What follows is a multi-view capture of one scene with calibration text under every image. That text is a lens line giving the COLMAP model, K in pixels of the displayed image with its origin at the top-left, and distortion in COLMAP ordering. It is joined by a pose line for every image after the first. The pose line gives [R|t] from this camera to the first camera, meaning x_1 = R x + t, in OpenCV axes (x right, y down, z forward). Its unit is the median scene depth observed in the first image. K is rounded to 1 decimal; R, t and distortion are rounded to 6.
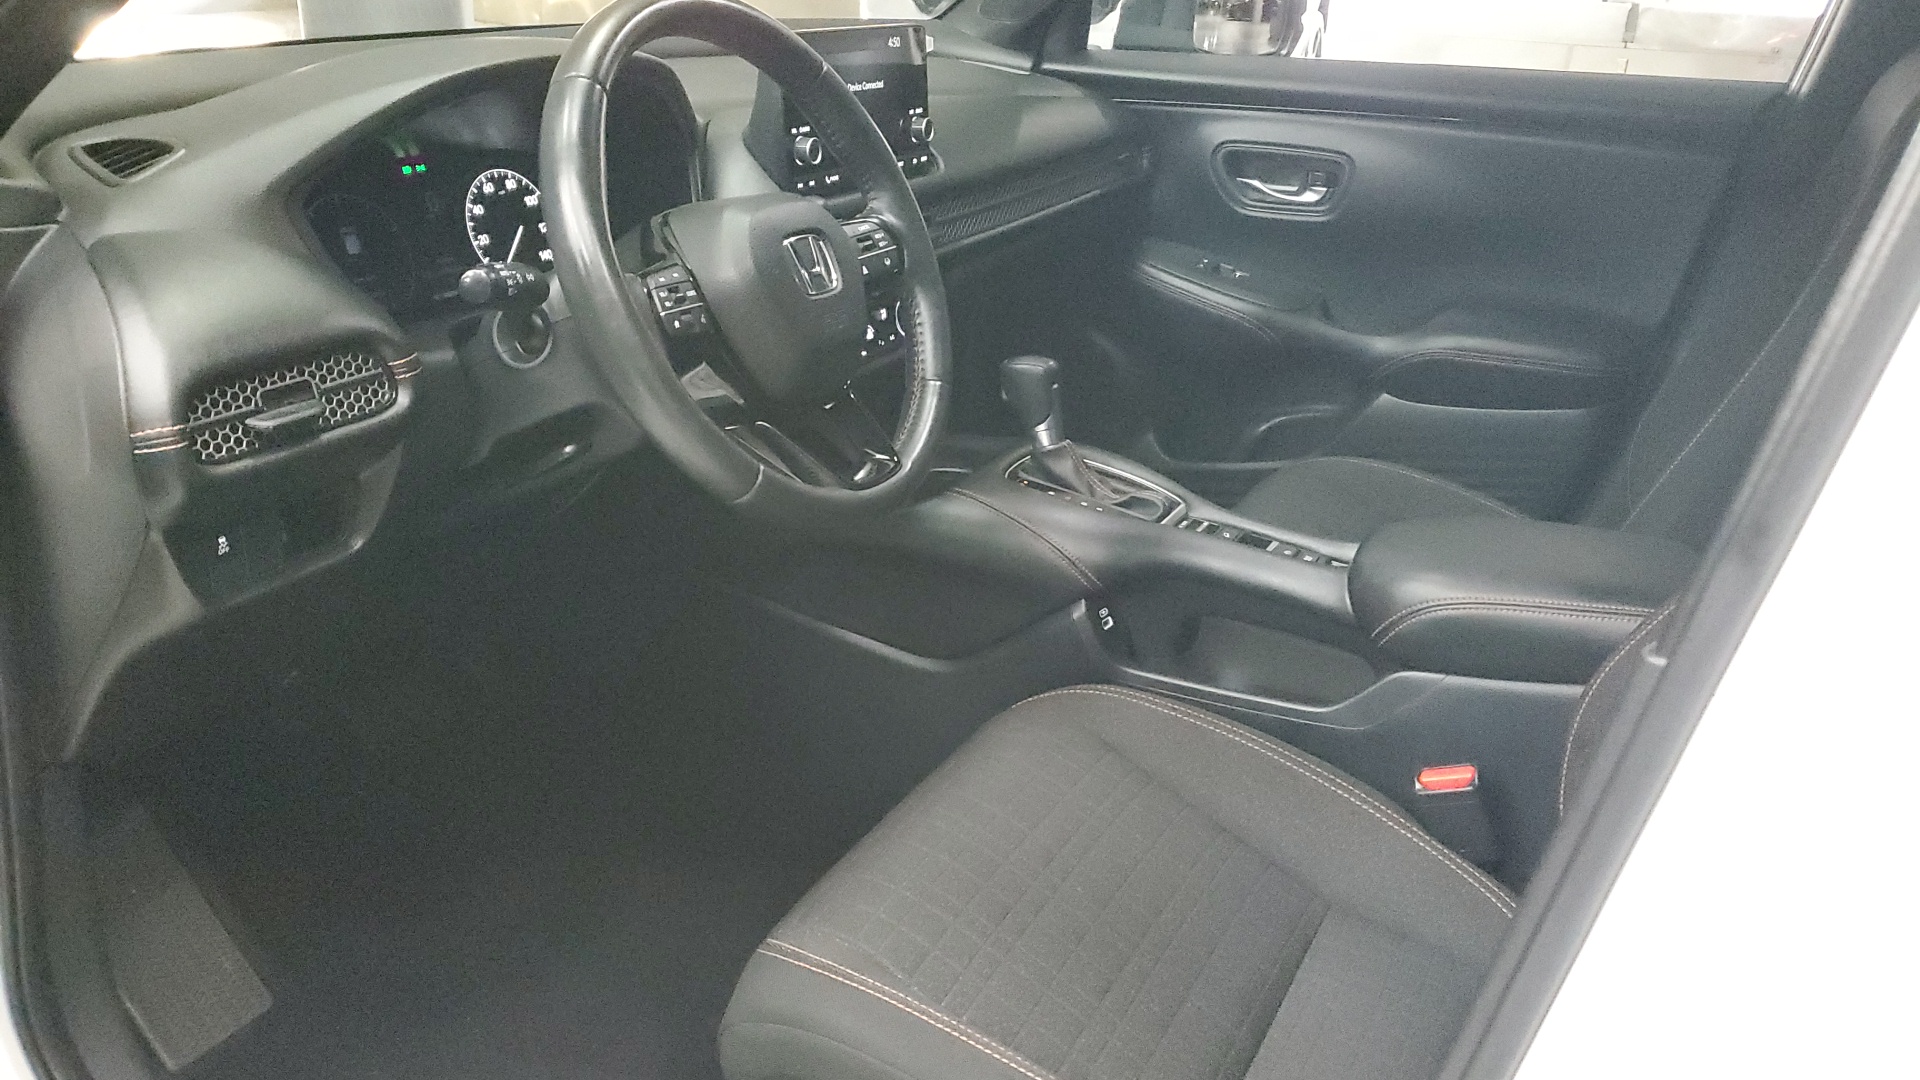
lens RADIAL K [[1509.4, 0, 973.4], [0, 1509.4, 549.3], [0, 0, 1]] dist [0.082329, -0.165149]
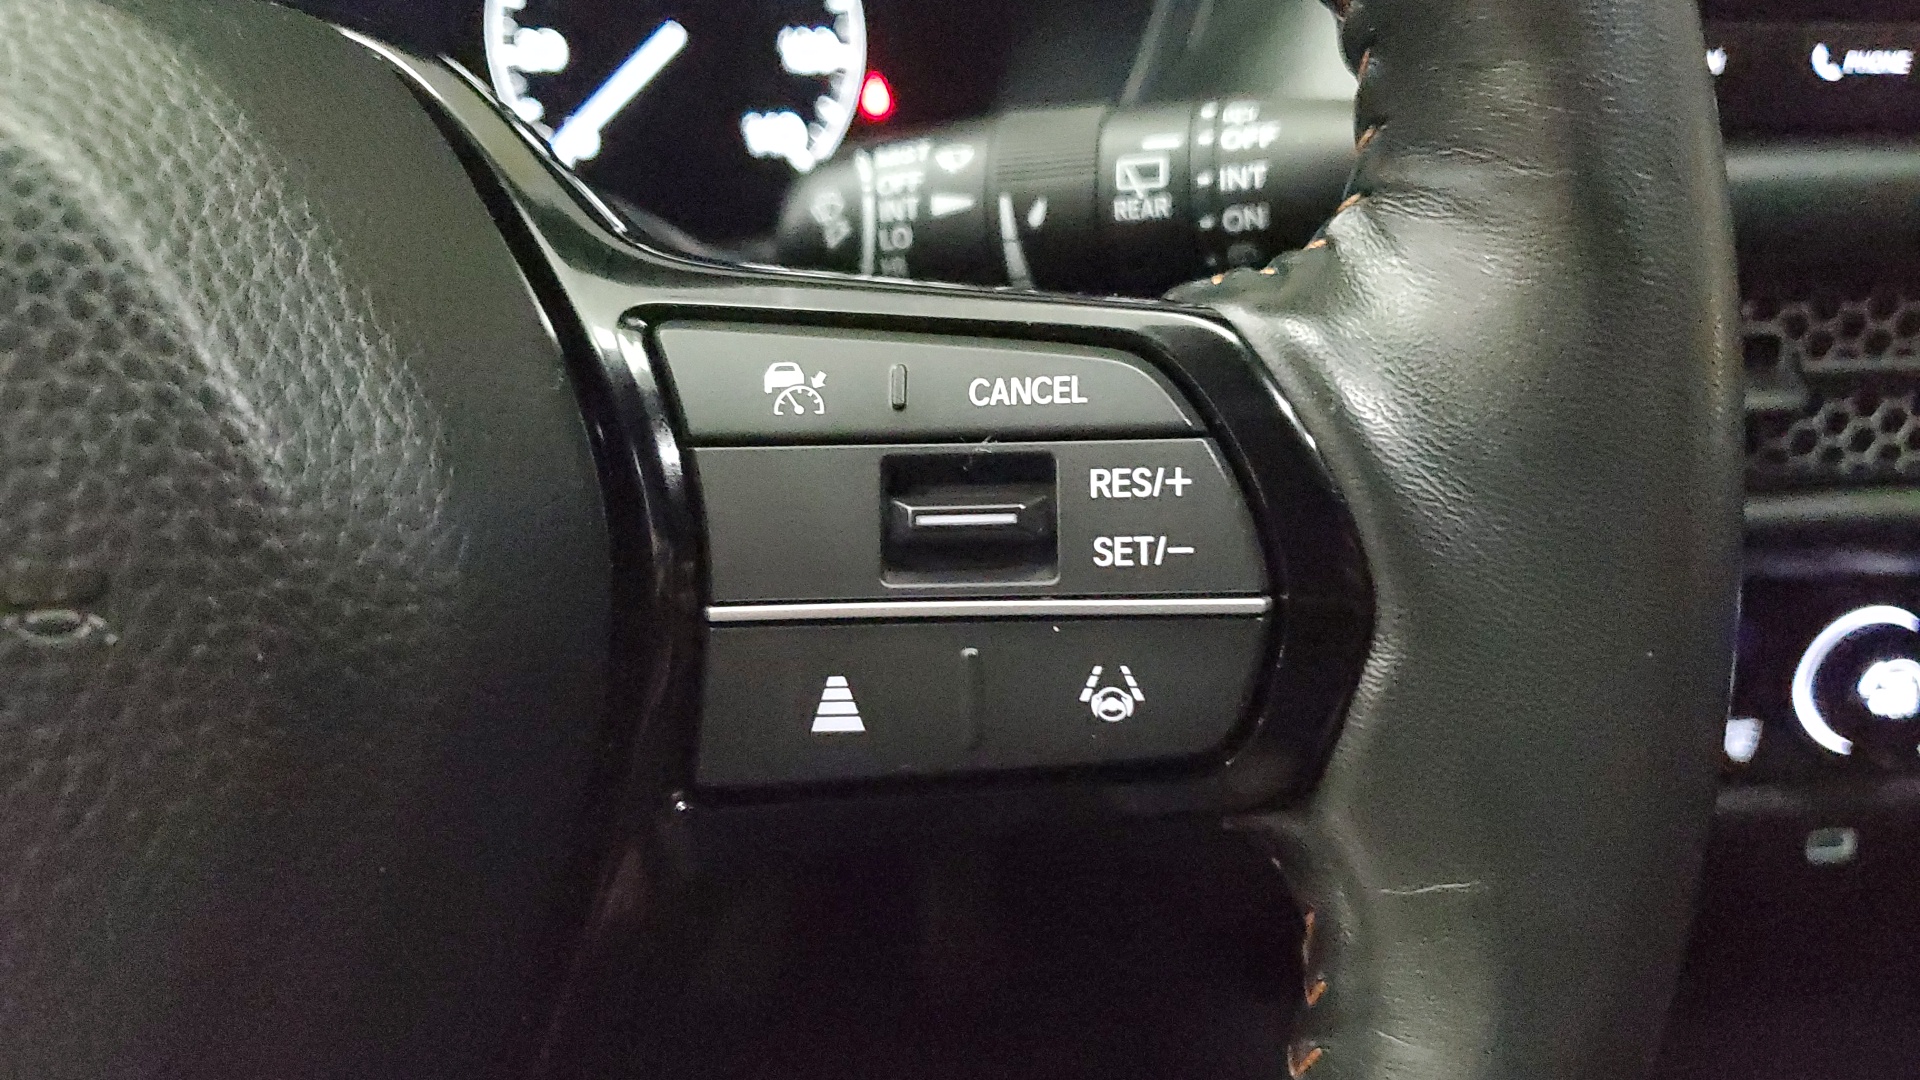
lens RADIAL K [[1577.3, 0, 1007.0], [0, 1577.3, 543.7], [0, 0, 1]] dist [0.003939, -0.000195]
pose [[0.597690, 0.382767, -0.704455, 0.022992], [-0.322768, 0.919199, 0.225599, -0.213575], [0.733886, 0.092537, 0.672940, 0.848206]]
